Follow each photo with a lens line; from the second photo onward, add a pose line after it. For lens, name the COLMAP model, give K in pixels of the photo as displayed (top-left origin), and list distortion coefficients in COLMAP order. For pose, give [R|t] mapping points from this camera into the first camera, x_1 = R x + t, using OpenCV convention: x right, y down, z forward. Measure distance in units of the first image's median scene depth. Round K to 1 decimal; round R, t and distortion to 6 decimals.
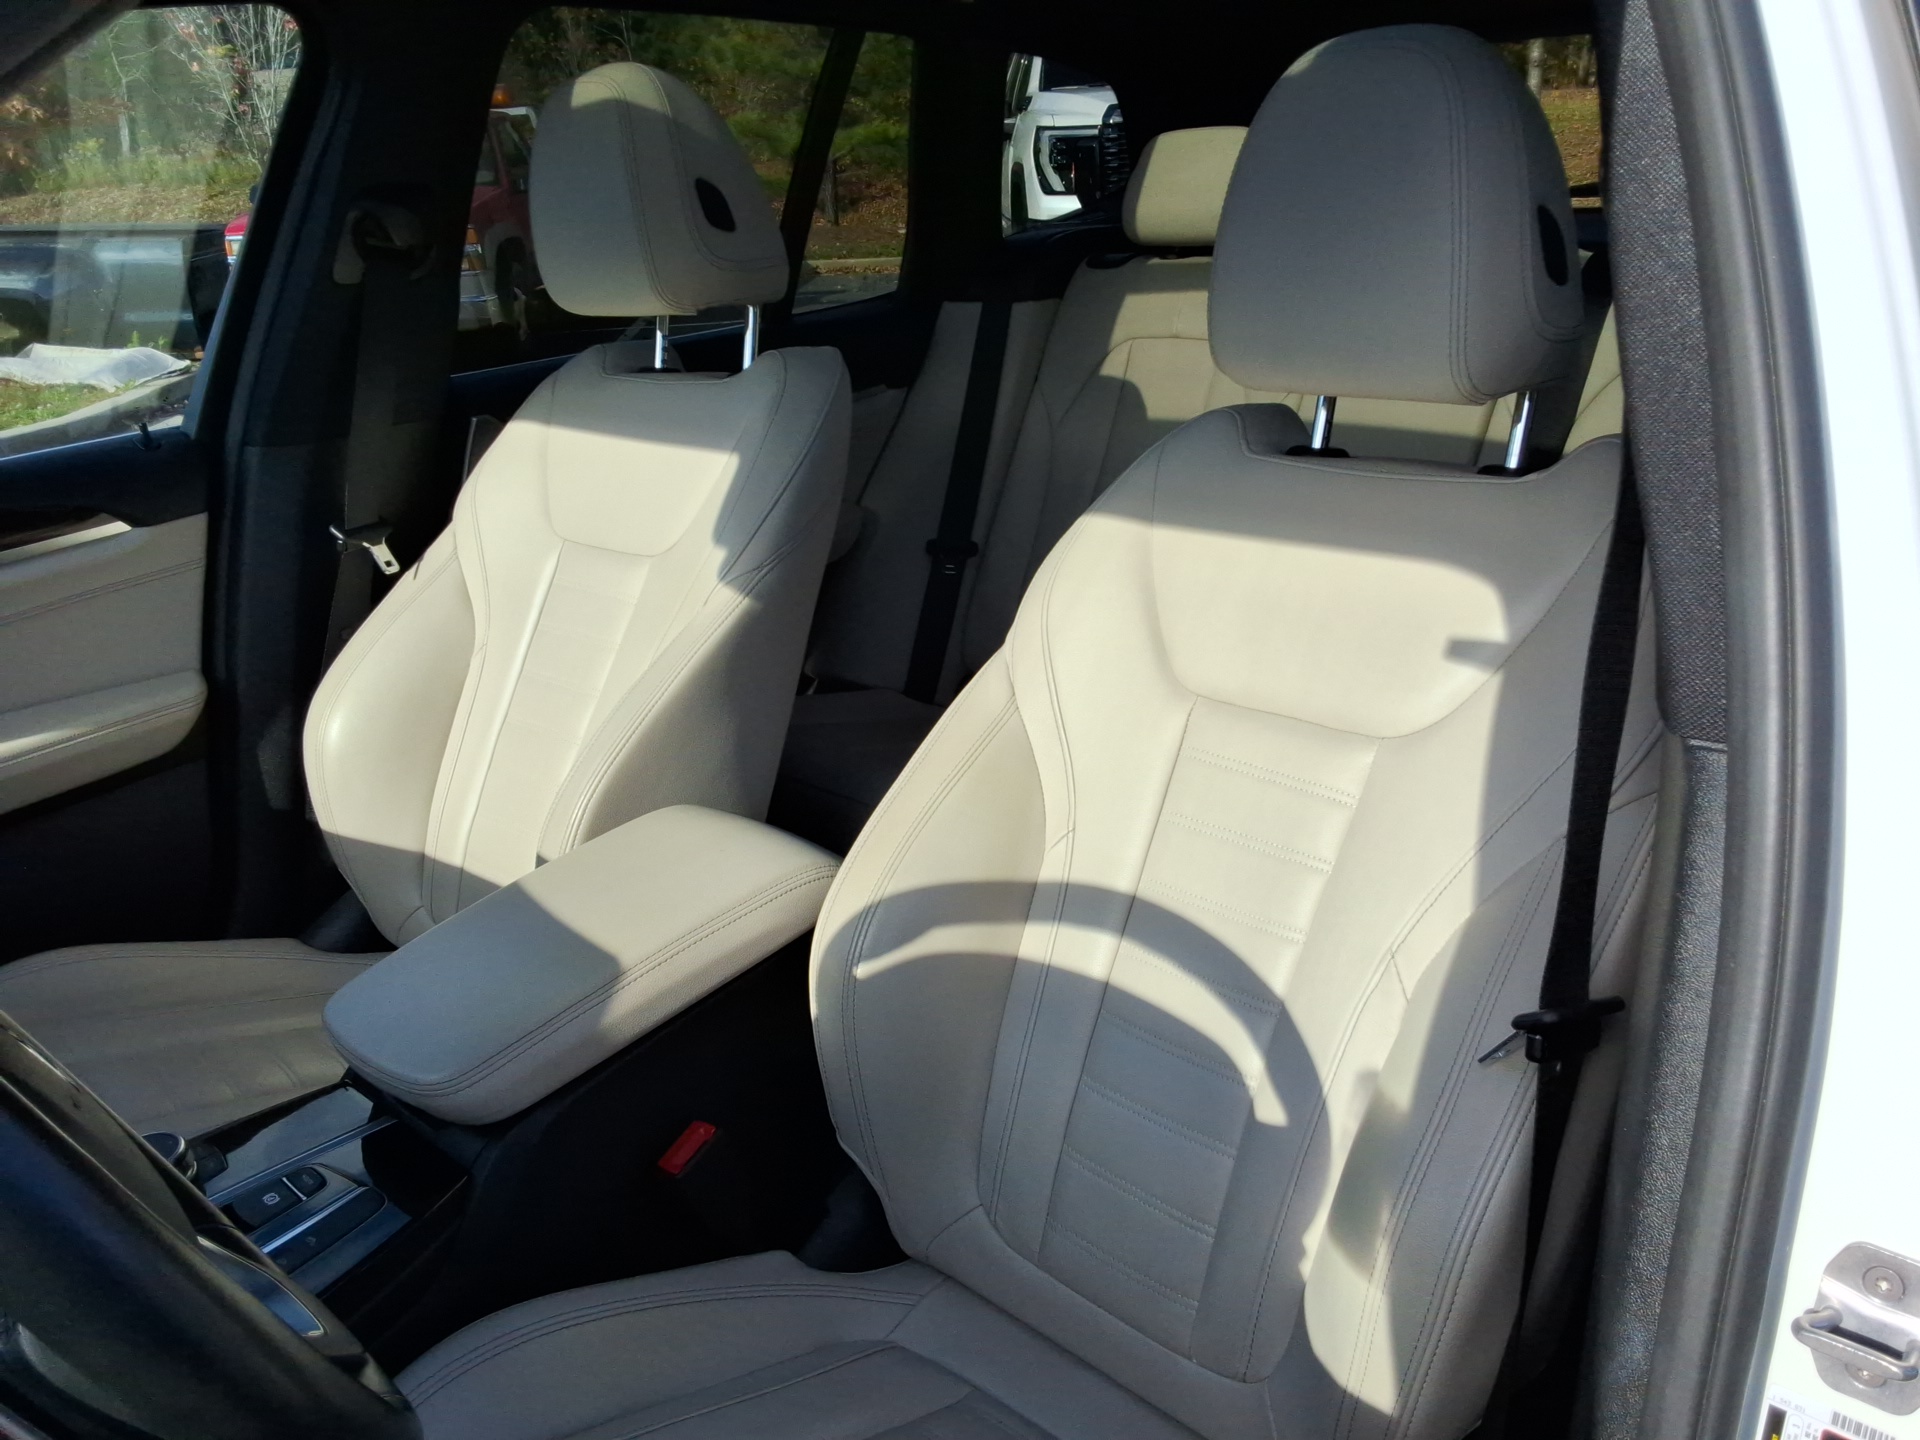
lens RADIAL K [[1534.3, 0, 964.8], [0, 1534.3, 701.0], [0, 0, 1]] dist [0.099885, -0.146952]
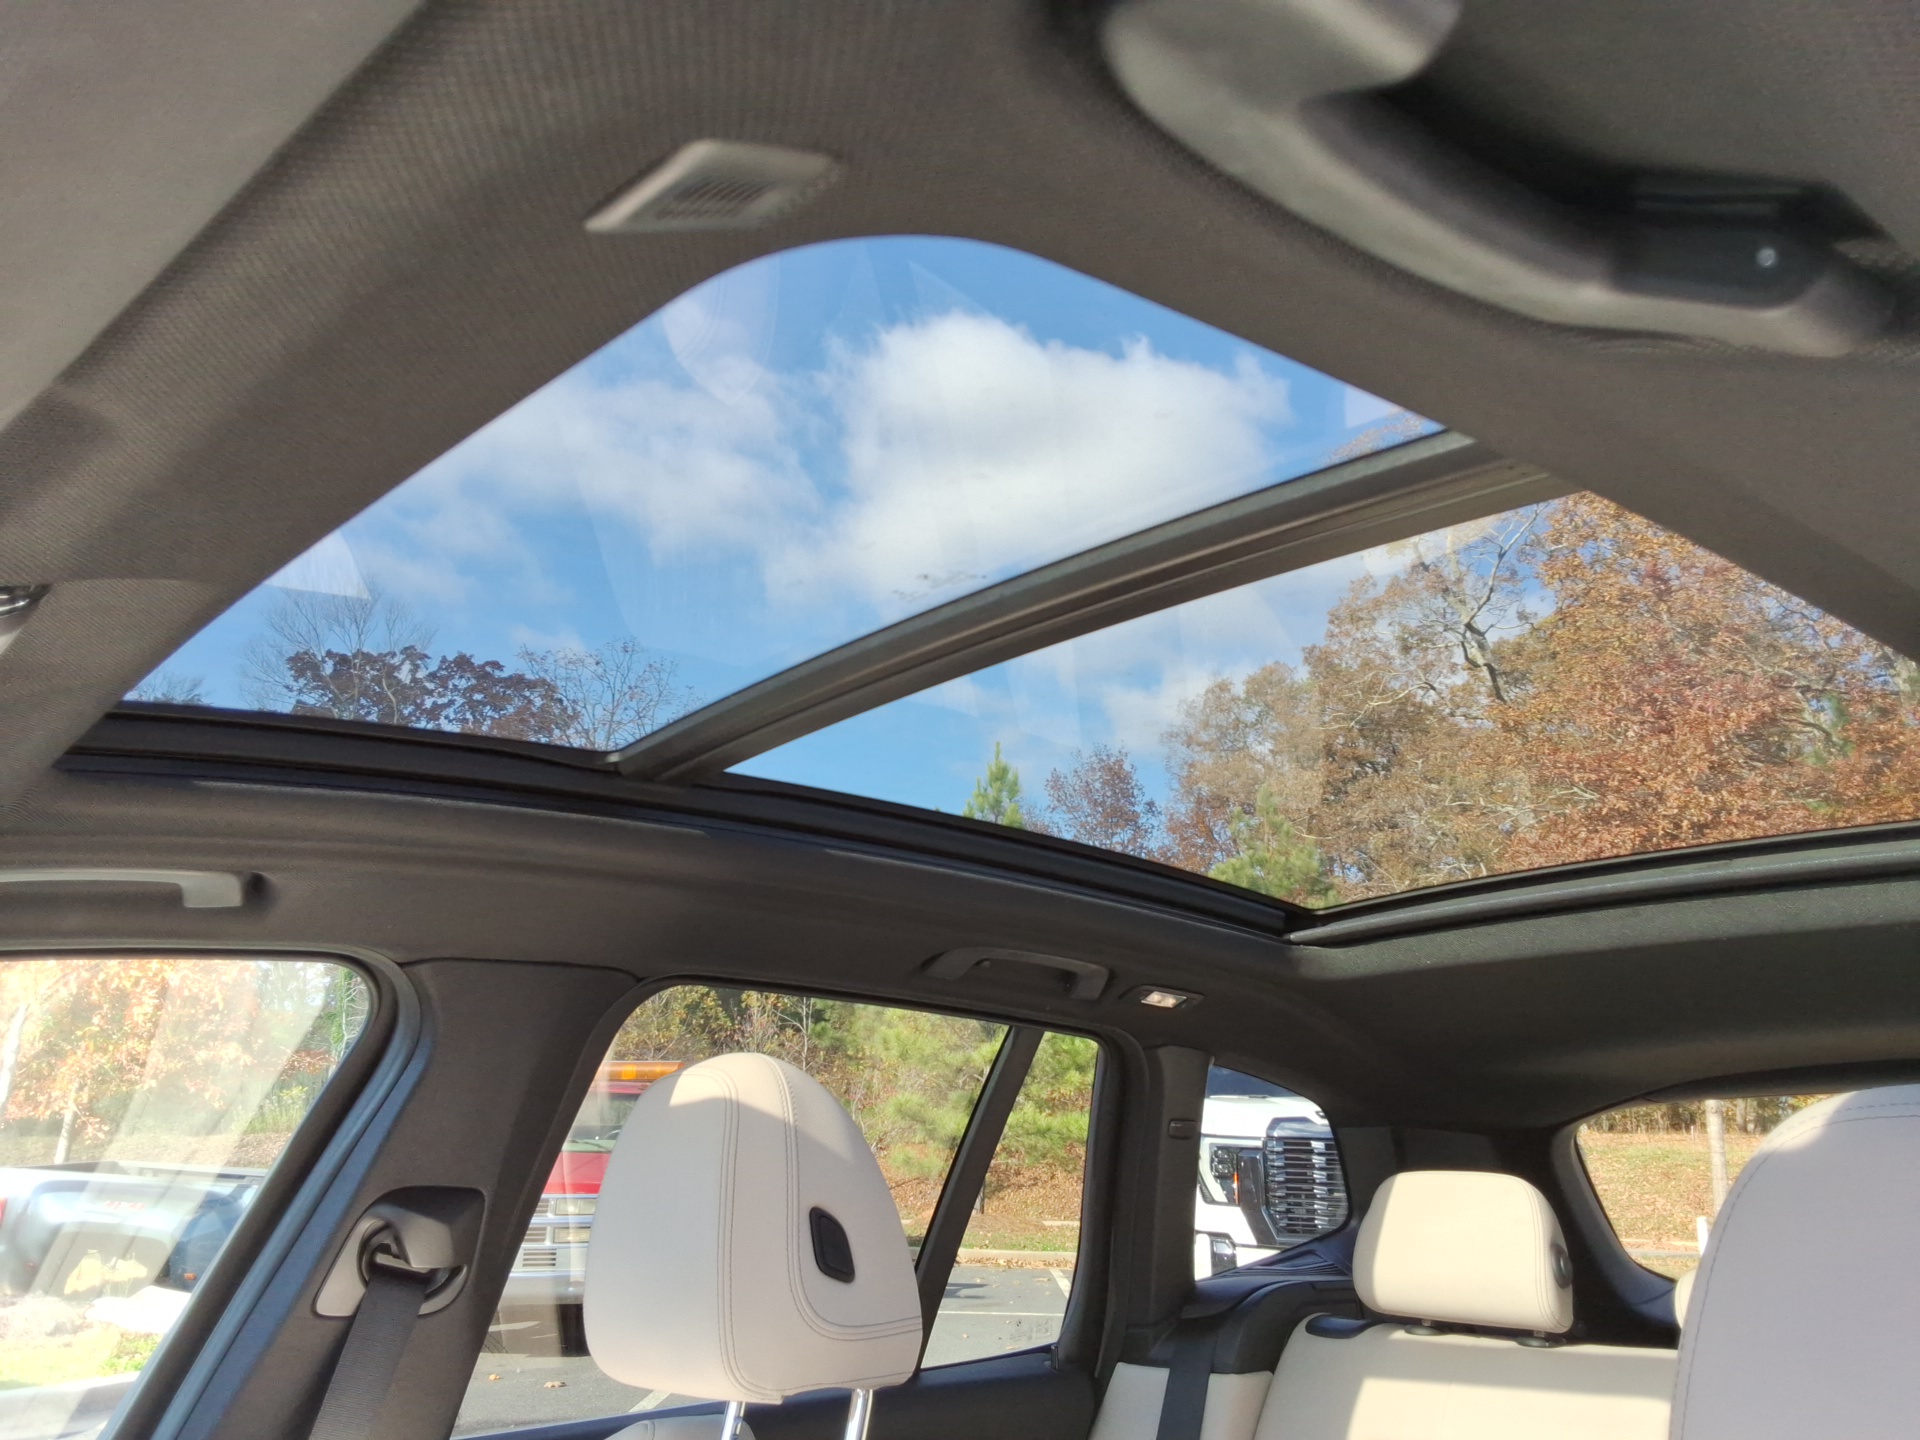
lens RADIAL K [[1534.3, 0, 982.4], [0, 1534.3, 700.2], [0, 0, 1]] dist [0.099885, -0.146952]
pose [[0.994692, 0.038987, -0.095230, -0.020190], [-0.087004, 0.812794, -0.576018, -0.073801], [0.054945, 0.581245, 0.811871, 0.170395]]
